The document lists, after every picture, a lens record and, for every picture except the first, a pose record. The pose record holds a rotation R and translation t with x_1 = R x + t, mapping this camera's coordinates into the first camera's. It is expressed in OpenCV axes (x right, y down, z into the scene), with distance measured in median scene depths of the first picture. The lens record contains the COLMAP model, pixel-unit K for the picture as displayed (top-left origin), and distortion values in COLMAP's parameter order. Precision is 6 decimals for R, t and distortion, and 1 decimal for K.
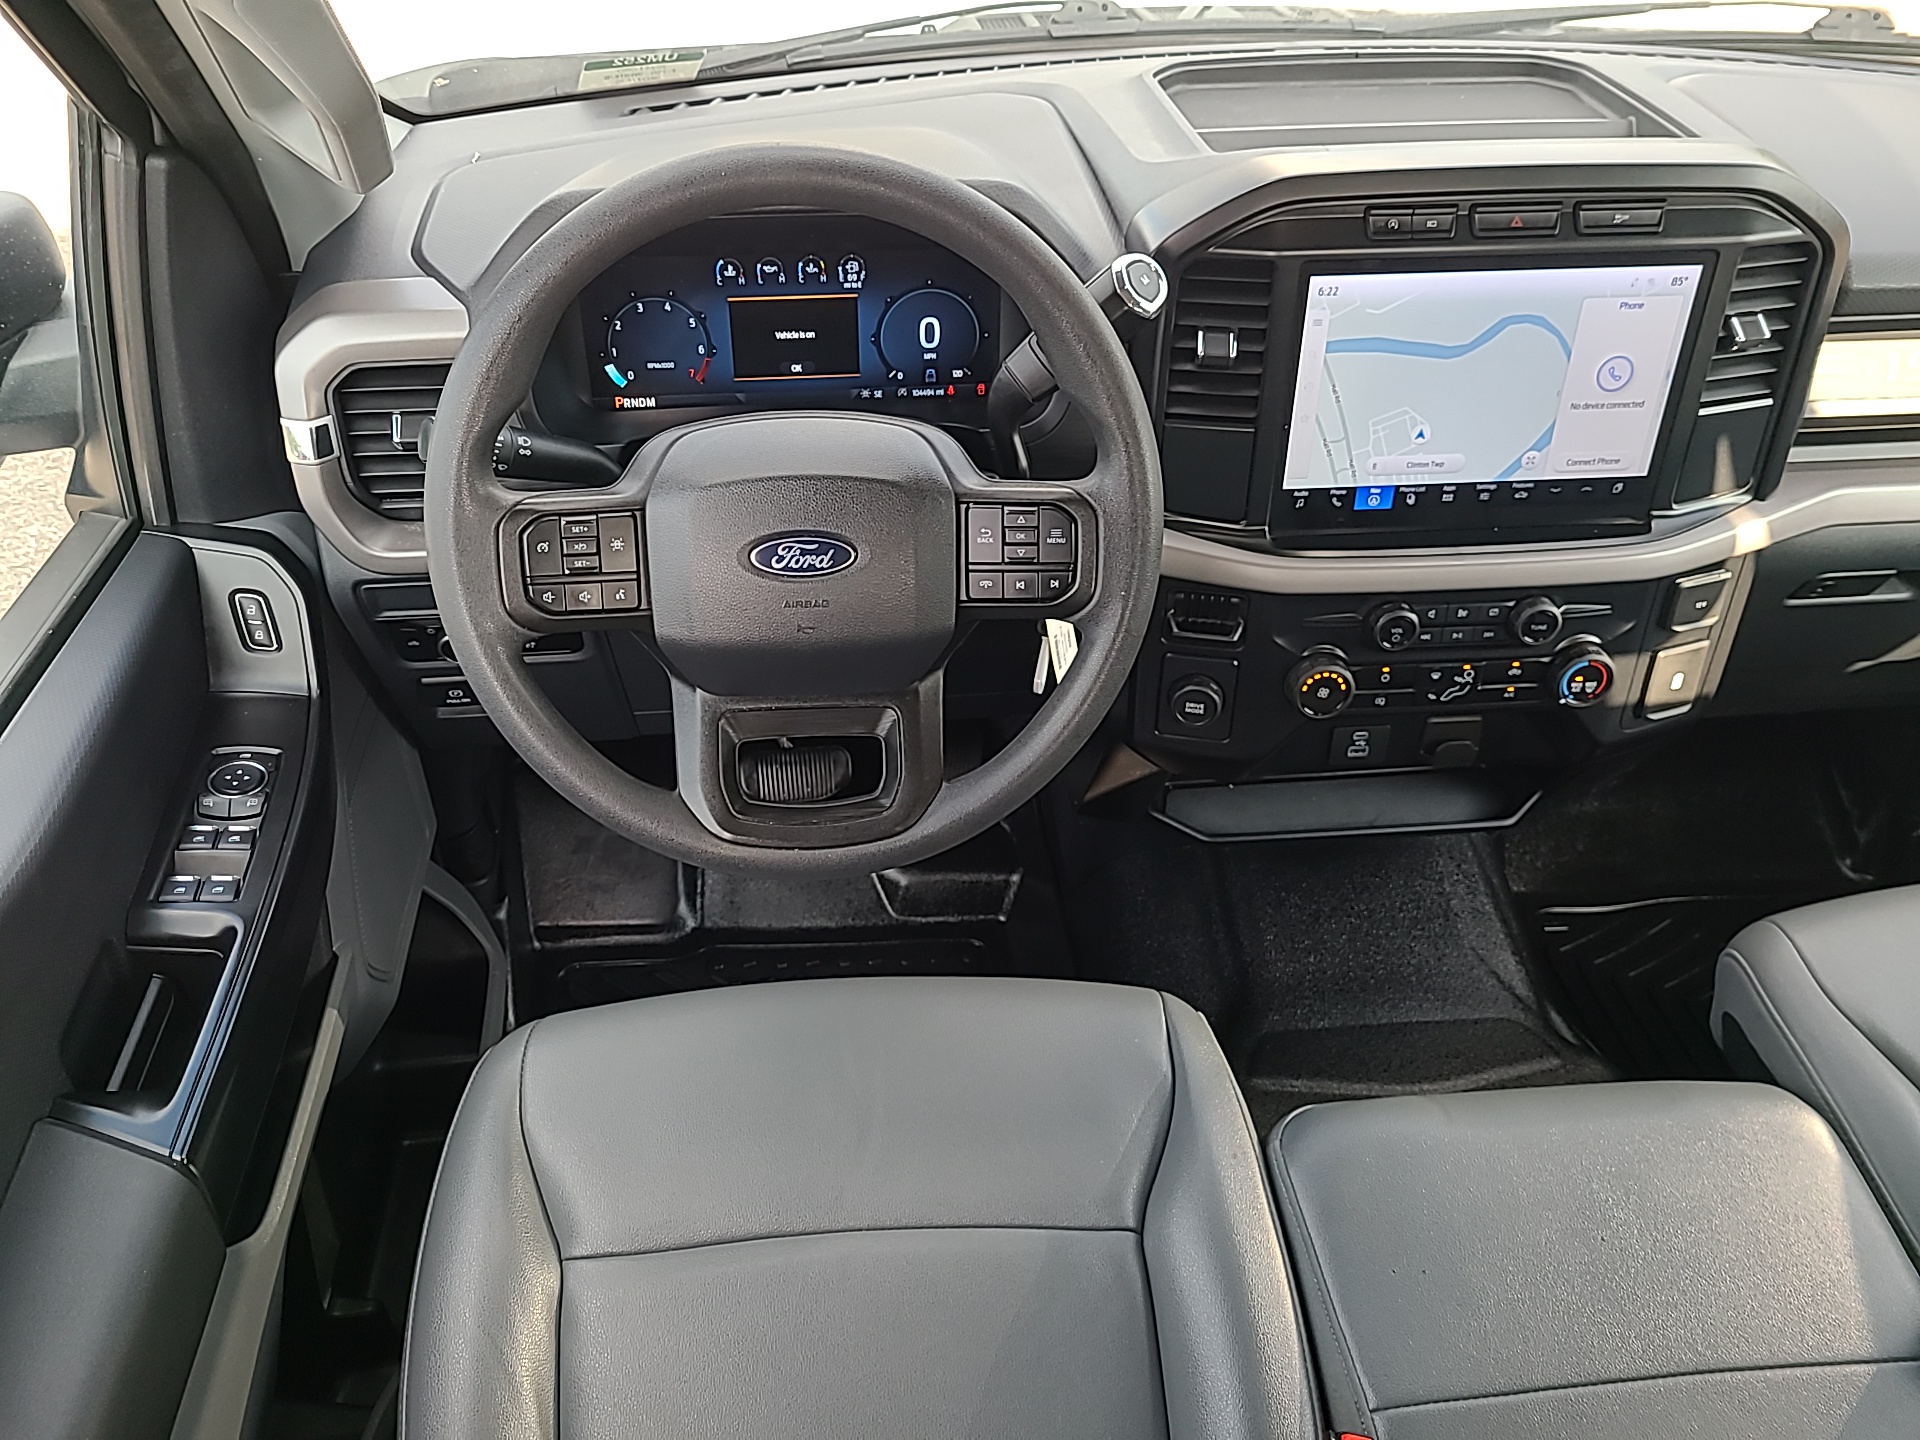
lens RADIAL K [[1436.0, 0, 950.6], [0, 1436.0, 726.1], [0, 0, 1]] dist [0.043690, -0.010354]
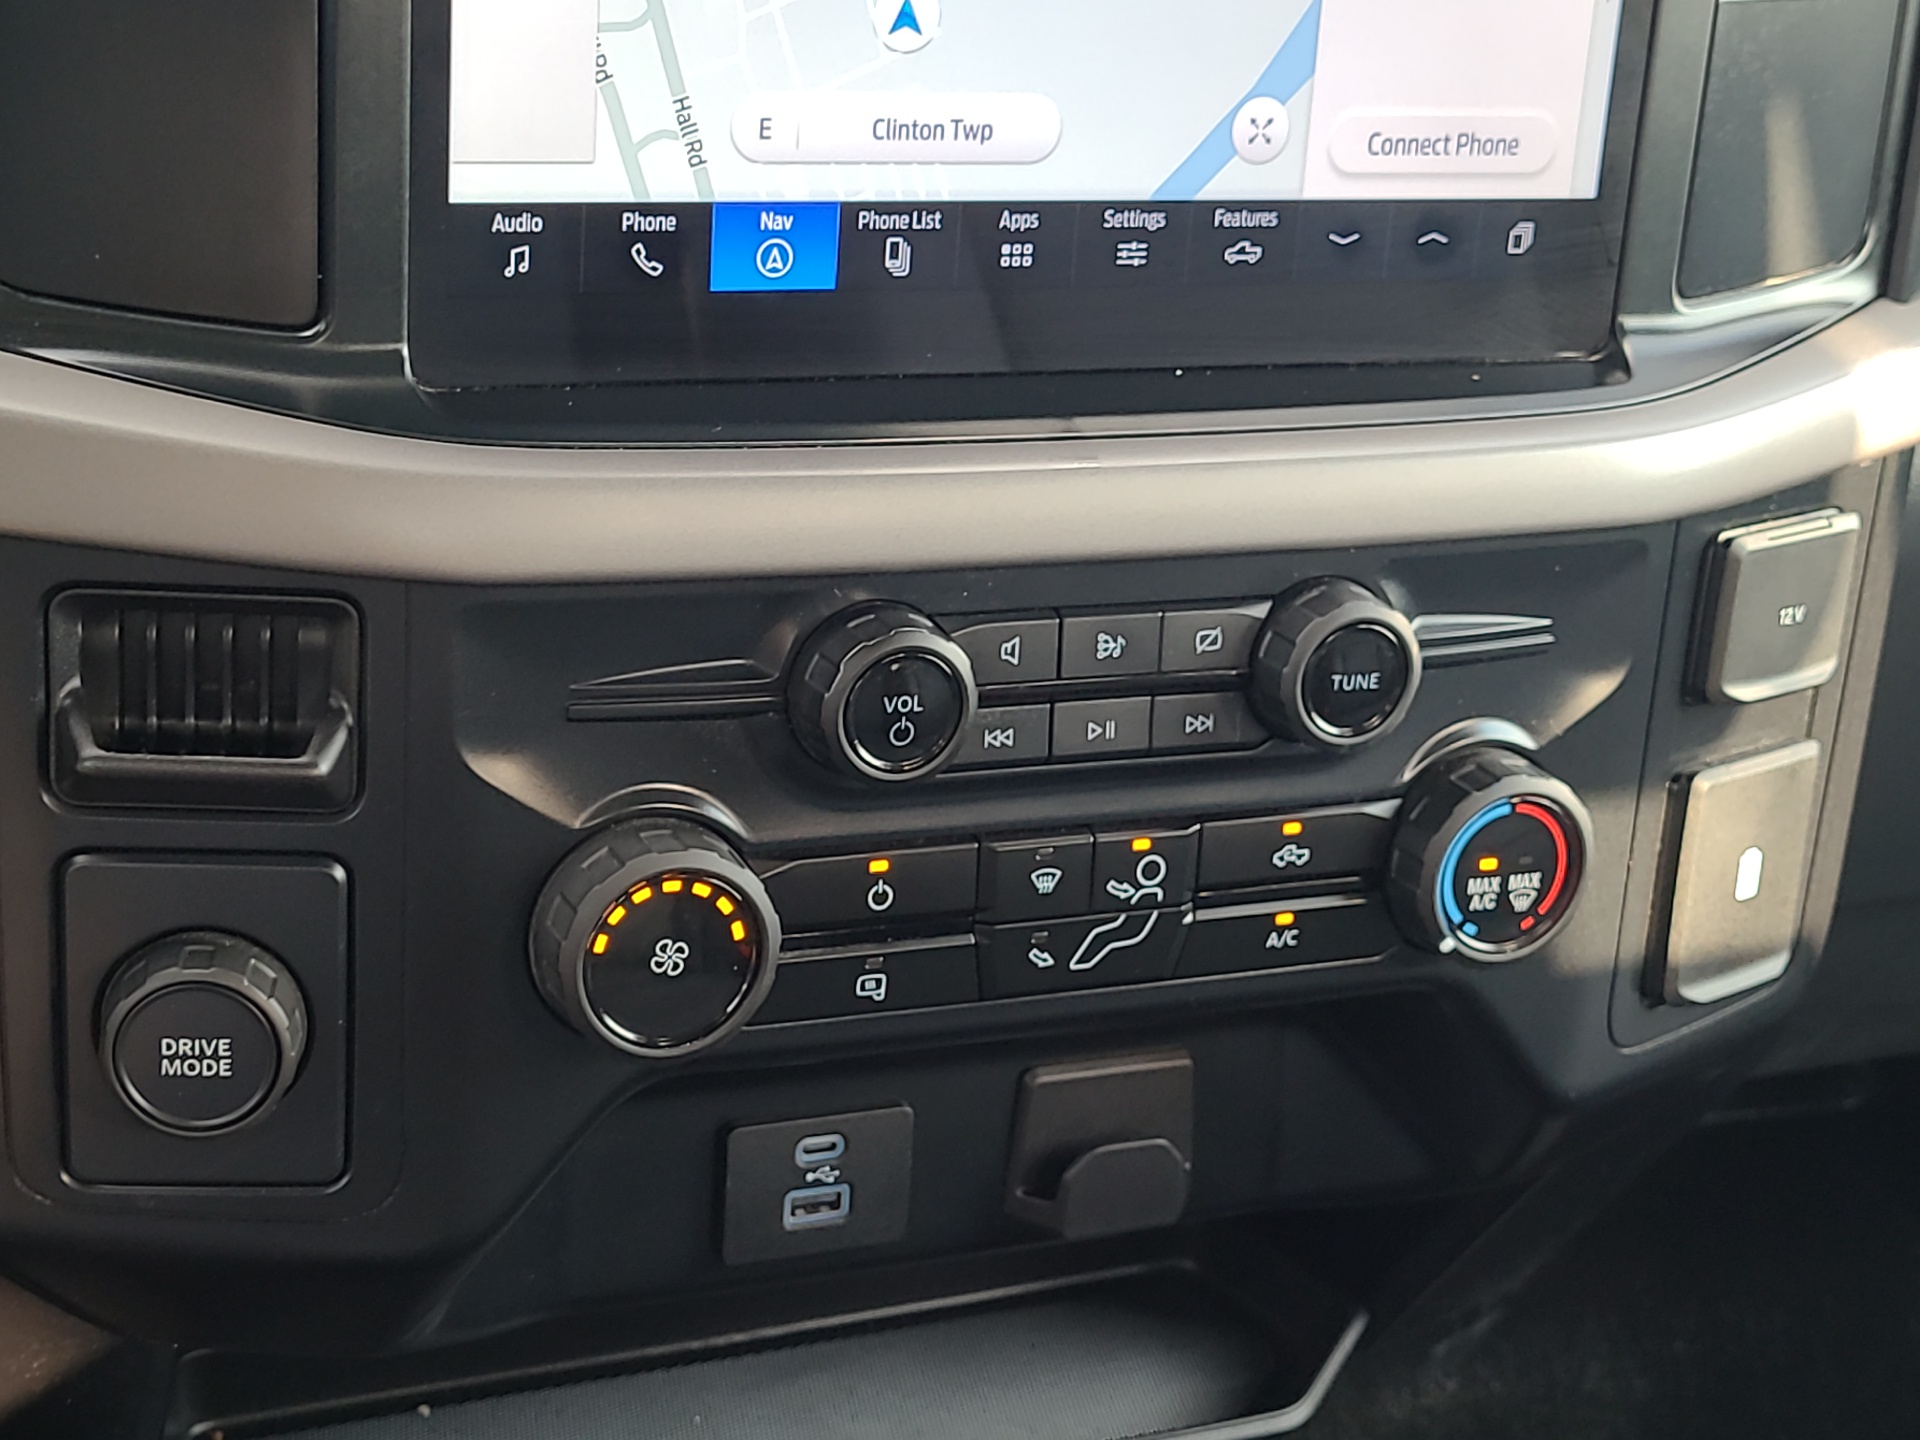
lens RADIAL K [[3349.7, 0, 948.6], [0, 3349.7, 720.1], [0, 0, 1]] dist [0.014514, 0.000000]
pose [[0.944947, -0.045367, 0.324064, 0.106660], [0.109497, 0.977090, -0.182498, 0.053944], [-0.308360, 0.207935, 0.928266, 0.391281]]
